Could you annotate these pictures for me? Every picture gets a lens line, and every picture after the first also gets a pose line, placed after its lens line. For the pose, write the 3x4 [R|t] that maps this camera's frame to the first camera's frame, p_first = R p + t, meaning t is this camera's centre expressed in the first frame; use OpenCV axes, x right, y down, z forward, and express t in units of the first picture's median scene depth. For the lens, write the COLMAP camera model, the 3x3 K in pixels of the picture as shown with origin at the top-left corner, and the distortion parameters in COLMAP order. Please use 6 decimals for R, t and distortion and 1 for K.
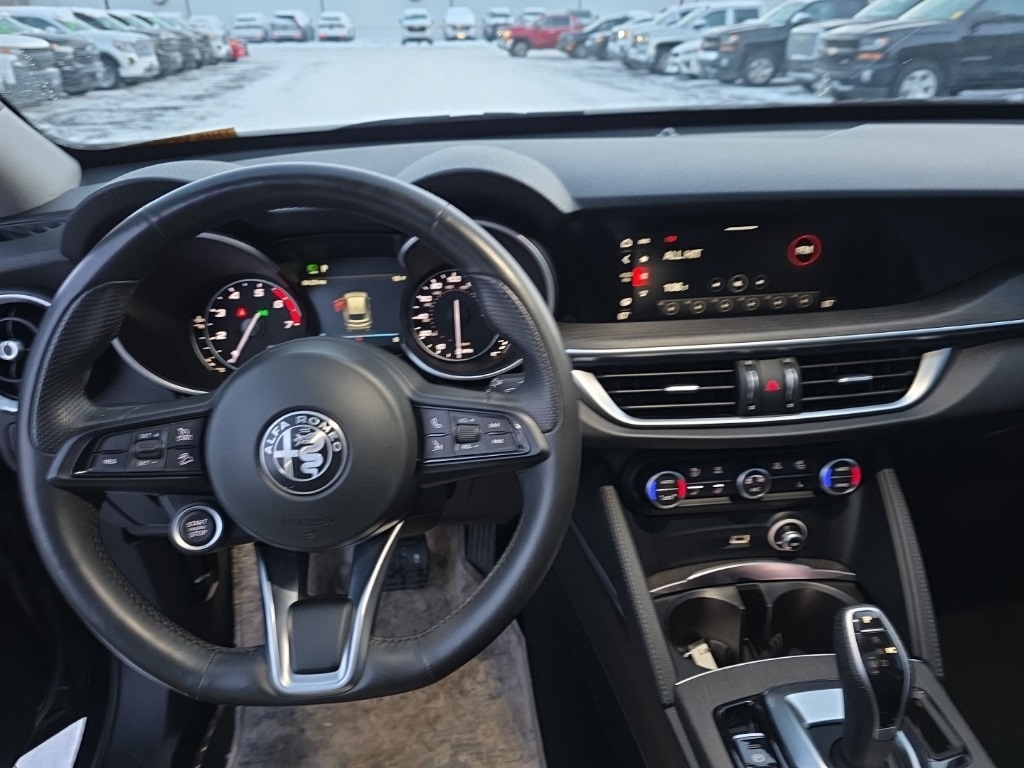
lens RADIAL K [[690.7, 0, 511.0], [0, 690.7, 389.2], [0, 0, 1]] dist [0.044499, -0.050188]
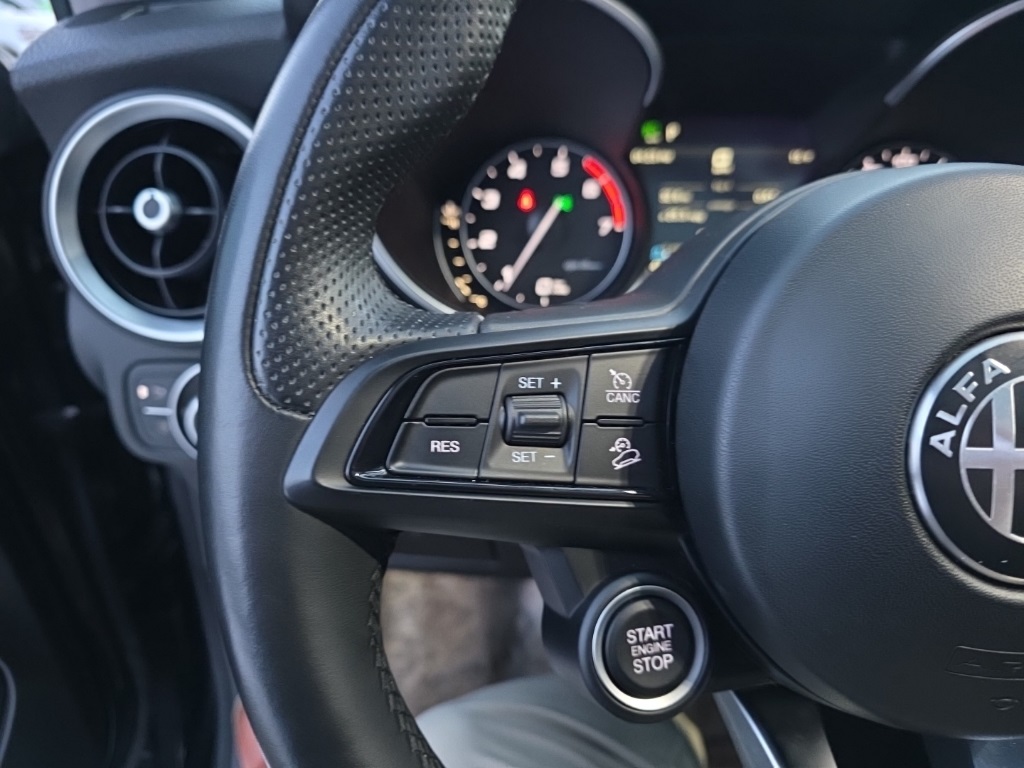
lens RADIAL K [[722.2, 0, 520.3], [0, 722.2, 385.6], [0, 0, 1]] dist [-0.043030, -0.002240]
pose [[0.995441, 0.061418, -0.072967, -0.339175], [-0.063284, 0.997718, -0.023549, 0.052514], [0.071354, 0.028059, 0.997056, 0.420907]]
